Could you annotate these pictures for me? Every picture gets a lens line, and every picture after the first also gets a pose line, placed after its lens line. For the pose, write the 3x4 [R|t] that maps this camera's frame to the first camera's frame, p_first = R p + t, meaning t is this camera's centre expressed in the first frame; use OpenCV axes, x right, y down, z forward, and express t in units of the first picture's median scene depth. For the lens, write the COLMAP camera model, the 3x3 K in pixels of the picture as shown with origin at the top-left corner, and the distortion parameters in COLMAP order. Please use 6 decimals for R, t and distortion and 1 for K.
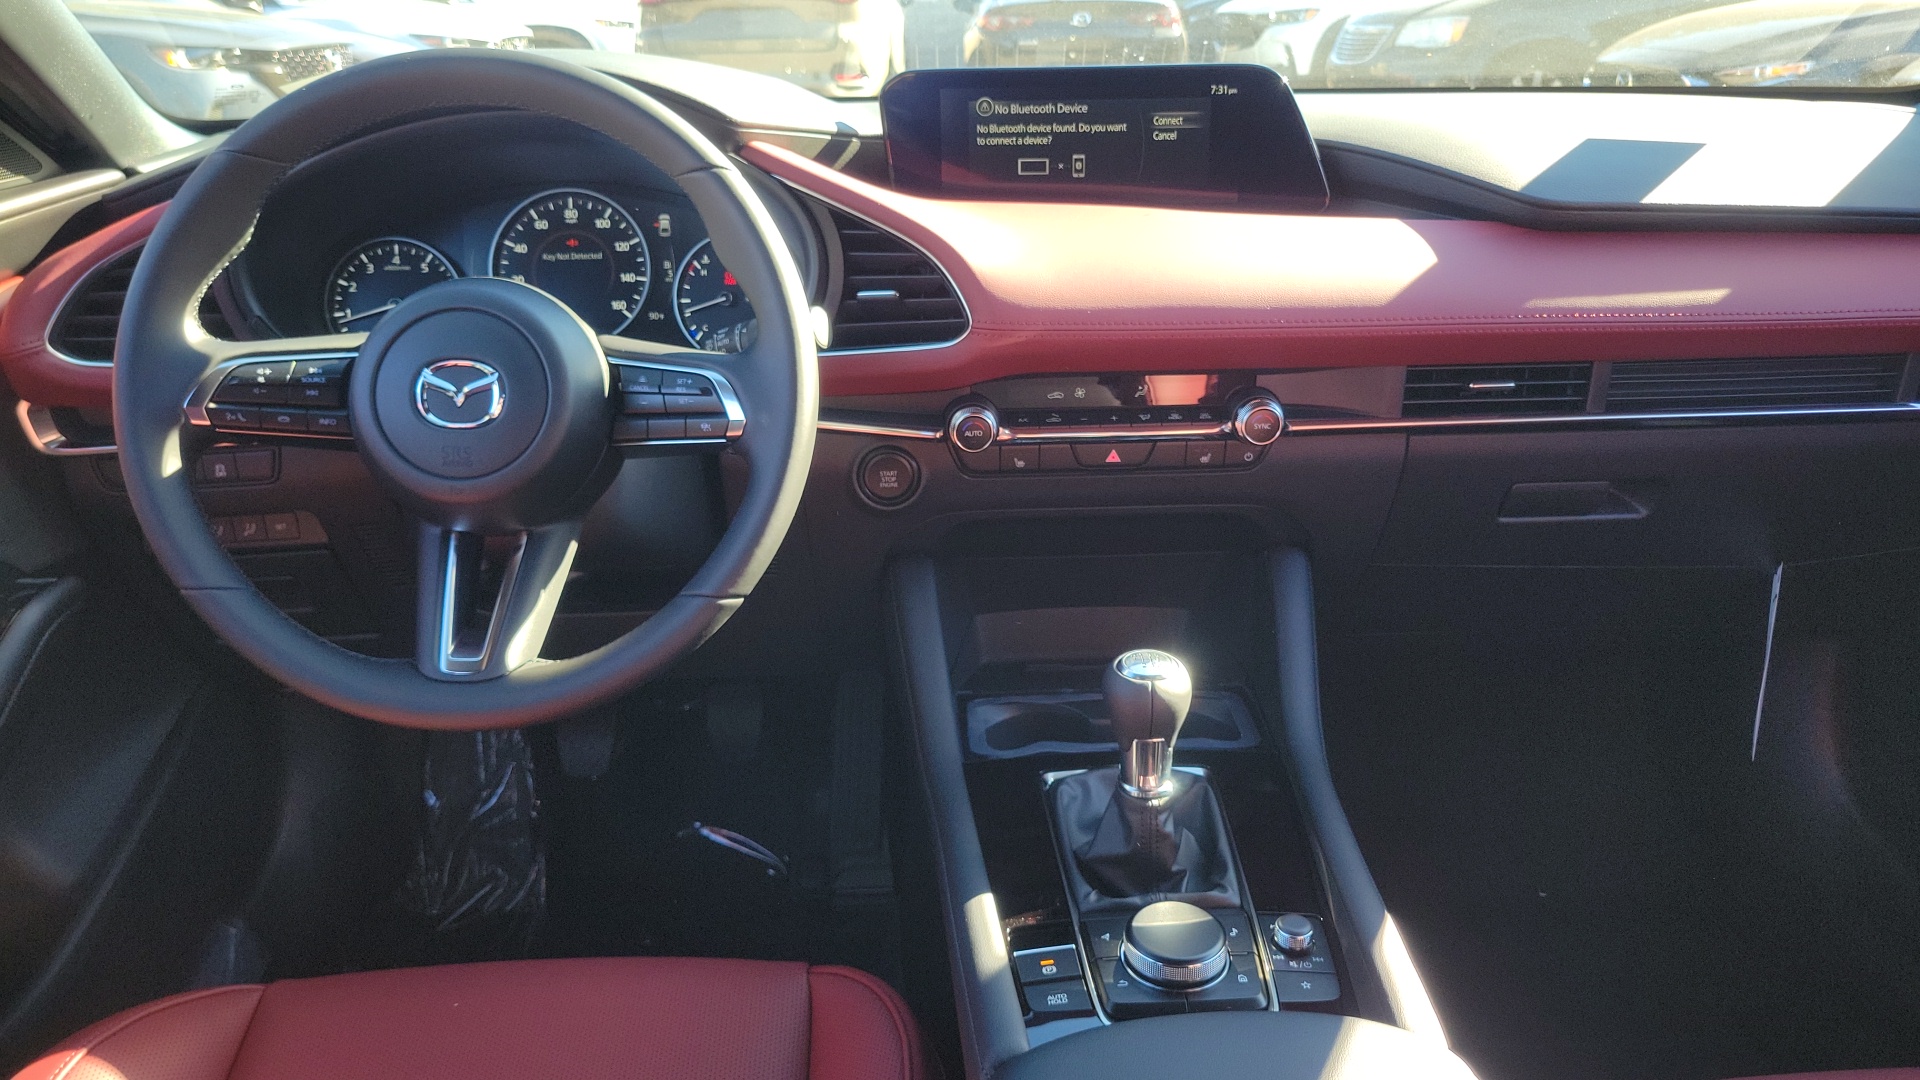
lens RADIAL K [[1449.6, 0, 968.2], [0, 1449.6, 535.6], [0, 0, 1]] dist [0.022361, -0.018671]
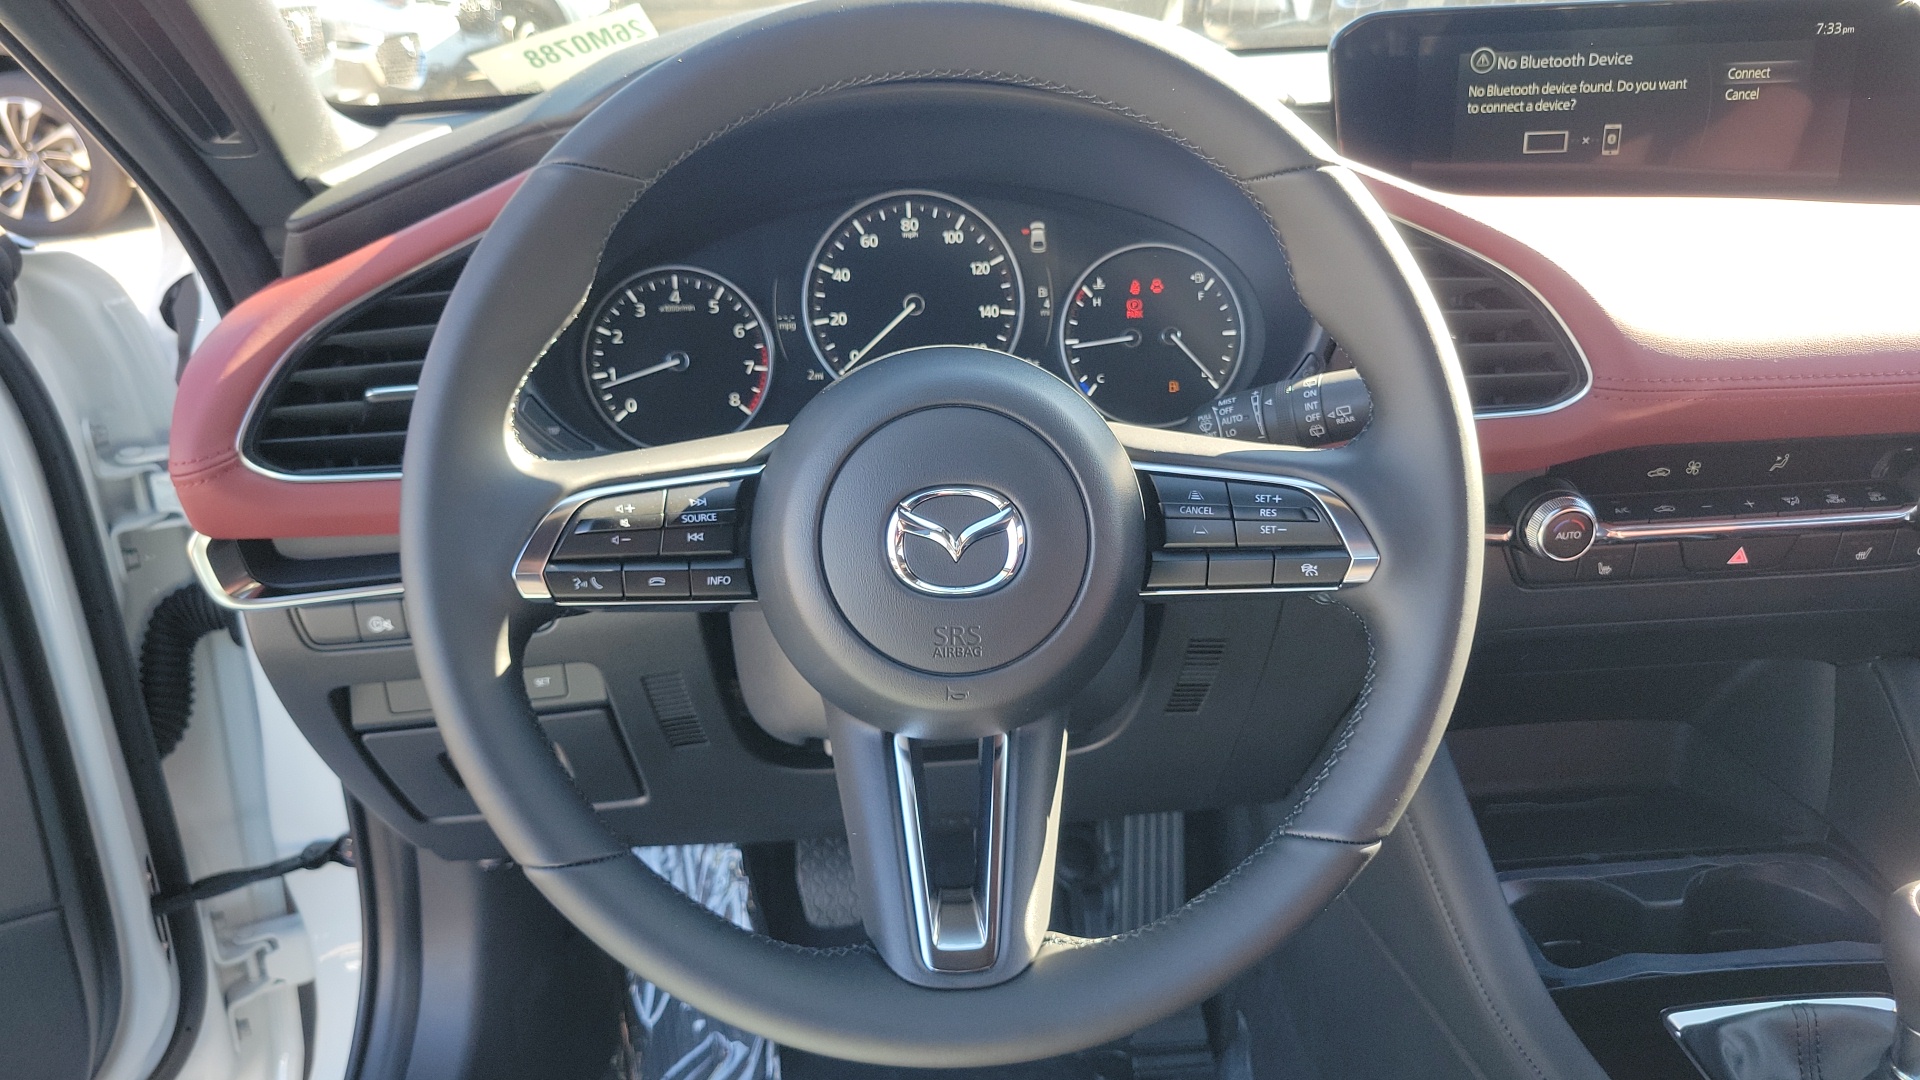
lens RADIAL K [[1449.6, 0, 968.2], [0, 1449.6, 535.6], [0, 0, 1]] dist [0.022361, -0.018671]
pose [[0.999389, -0.028504, 0.020211, -0.285421], [0.027979, 0.999275, 0.025804, -0.092619], [-0.020932, -0.025223, 0.999463, 0.300895]]
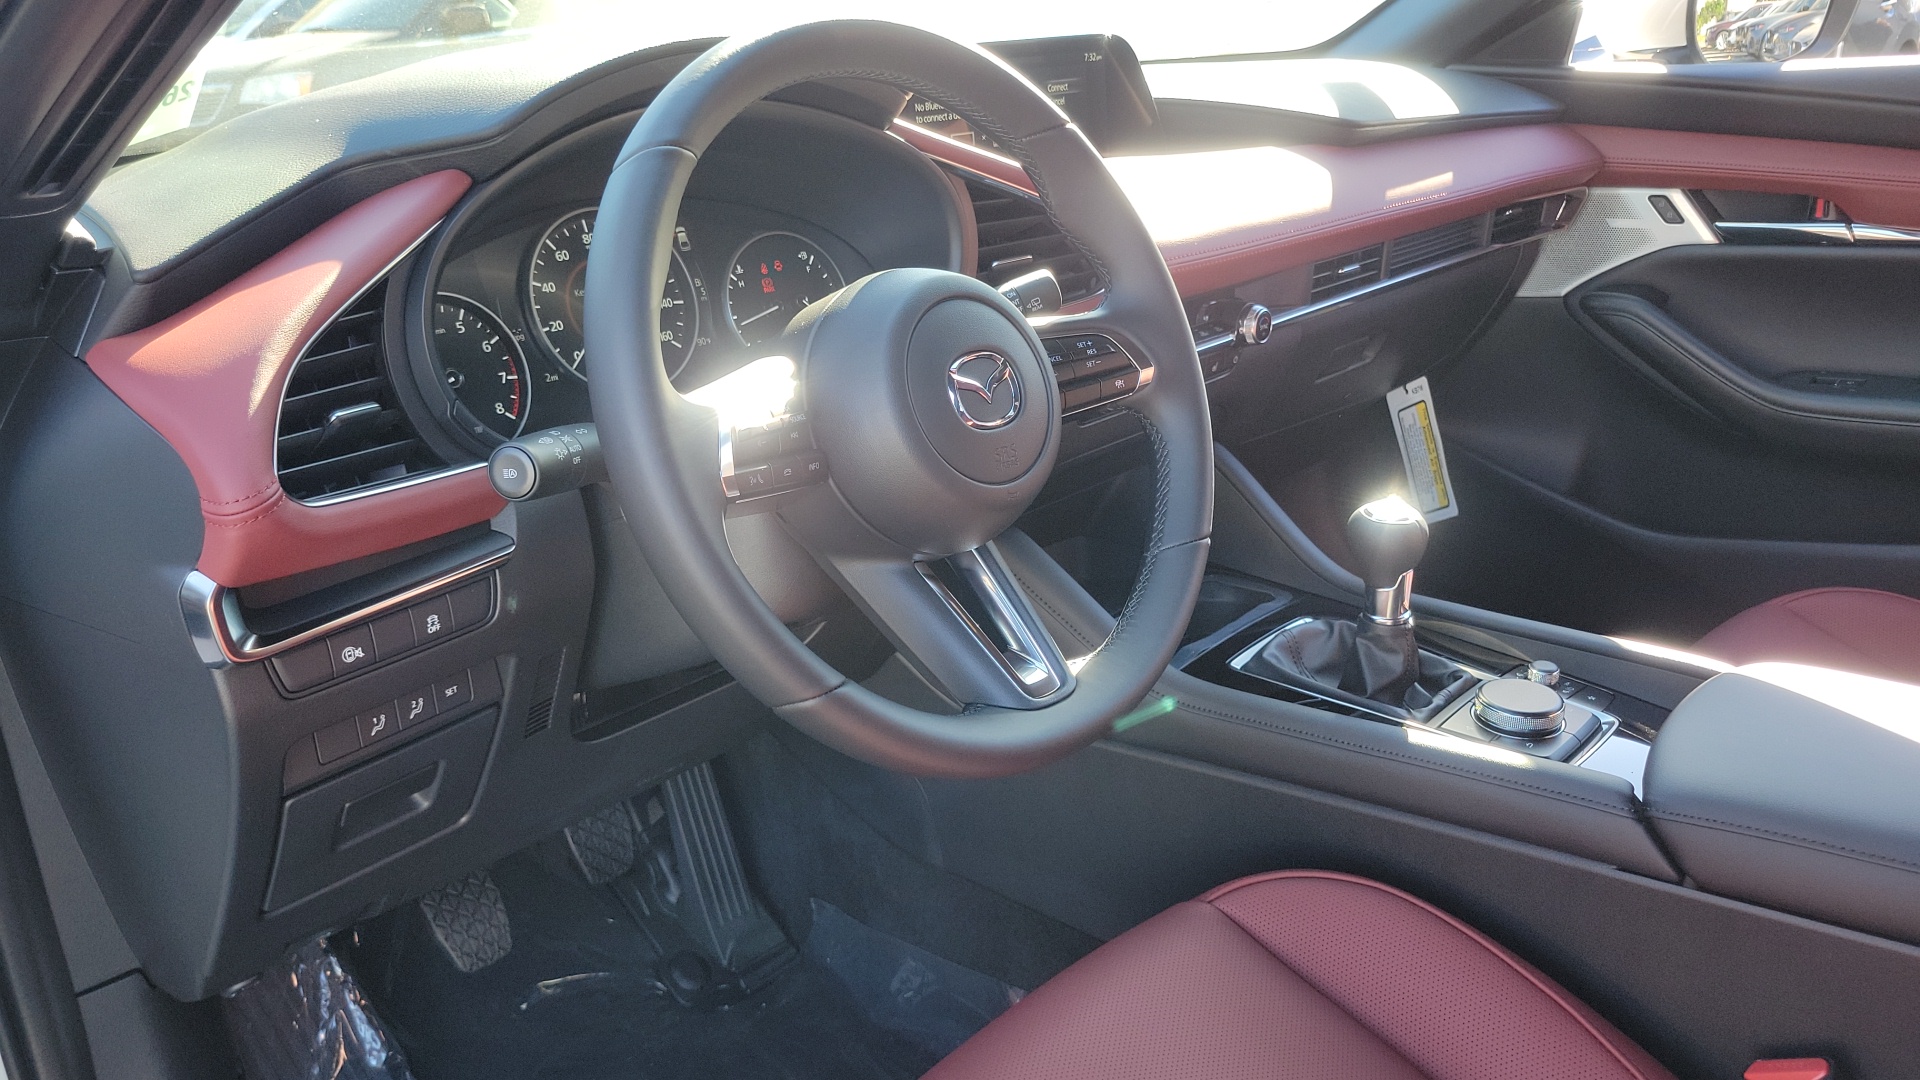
lens RADIAL K [[1449.4, 0, 942.7], [0, 1449.4, 539.0], [0, 0, 1]] dist [0.019746, -0.003328]
pose [[0.713564, -0.256061, 0.652119, -0.774857], [0.278719, 0.957738, 0.071084, -0.064418], [-0.642761, 0.131036, 0.754776, 0.287911]]
